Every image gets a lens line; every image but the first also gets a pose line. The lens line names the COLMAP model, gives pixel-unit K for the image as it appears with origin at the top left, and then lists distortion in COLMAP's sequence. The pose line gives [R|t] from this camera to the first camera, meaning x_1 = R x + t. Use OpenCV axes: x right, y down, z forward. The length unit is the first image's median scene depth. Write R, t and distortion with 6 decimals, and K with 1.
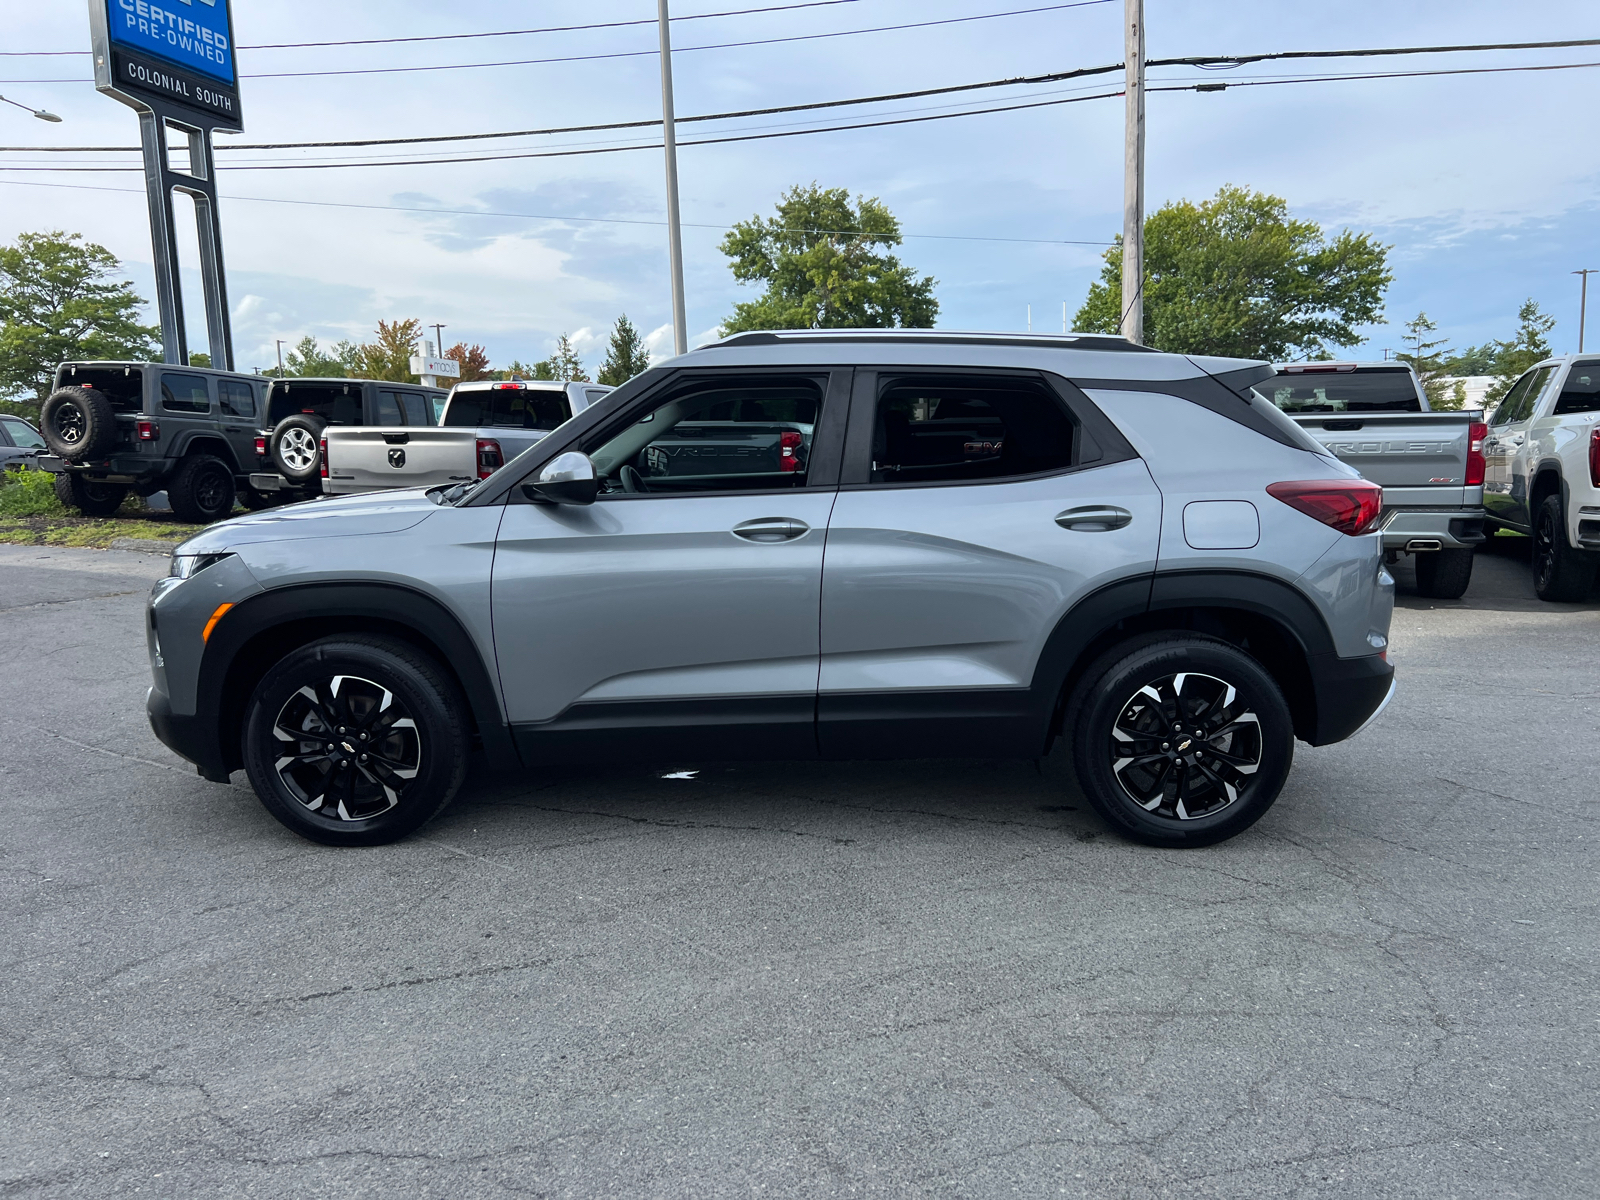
lens RADIAL K [[1200.8, 0, 796.0], [0, 1200.8, 610.3], [0, 0, 1]] dist [0.046324, -0.052471]
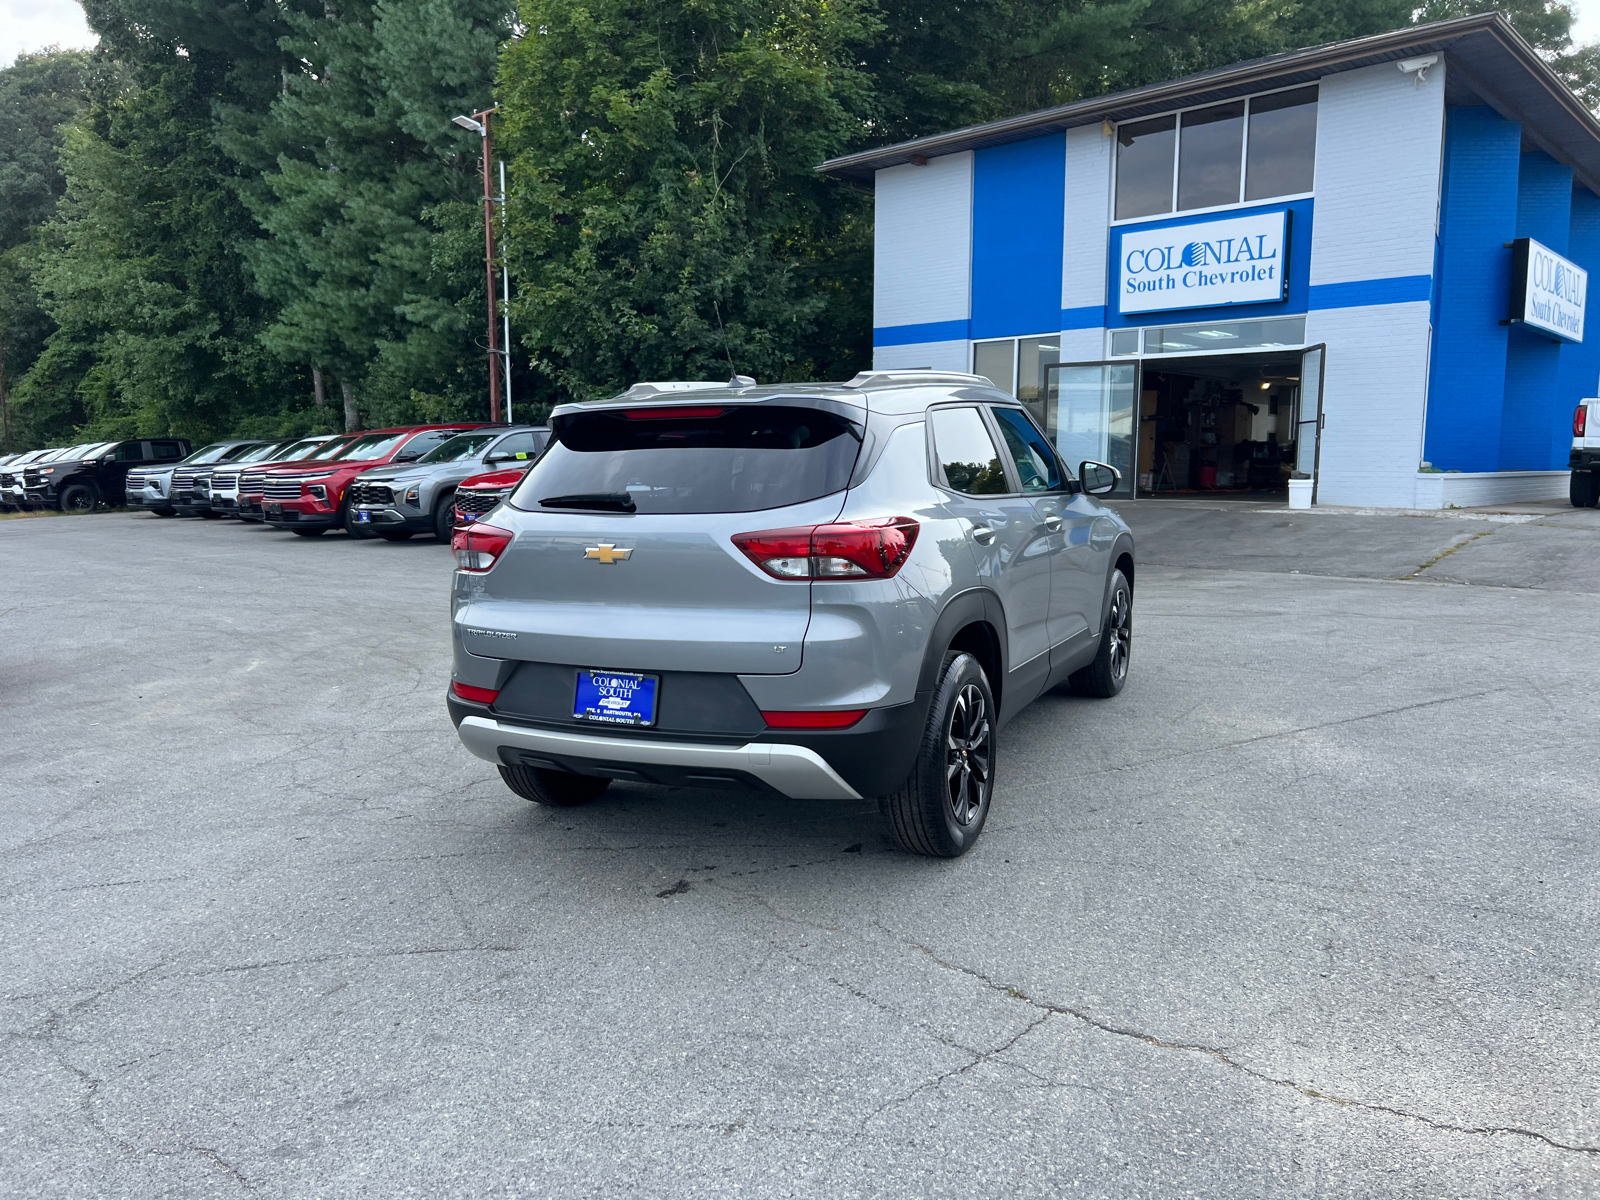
lens RADIAL K [[1200.8, 0, 789.1], [0, 1200.8, 604.3], [0, 0, 1]] dist [0.046324, -0.052471]
pose [[-0.420031, 0.138972, -0.896806, 0.256048], [-0.104471, 0.974231, 0.199900, -0.053977], [0.901477, 0.177654, -0.394688, 0.327538]]
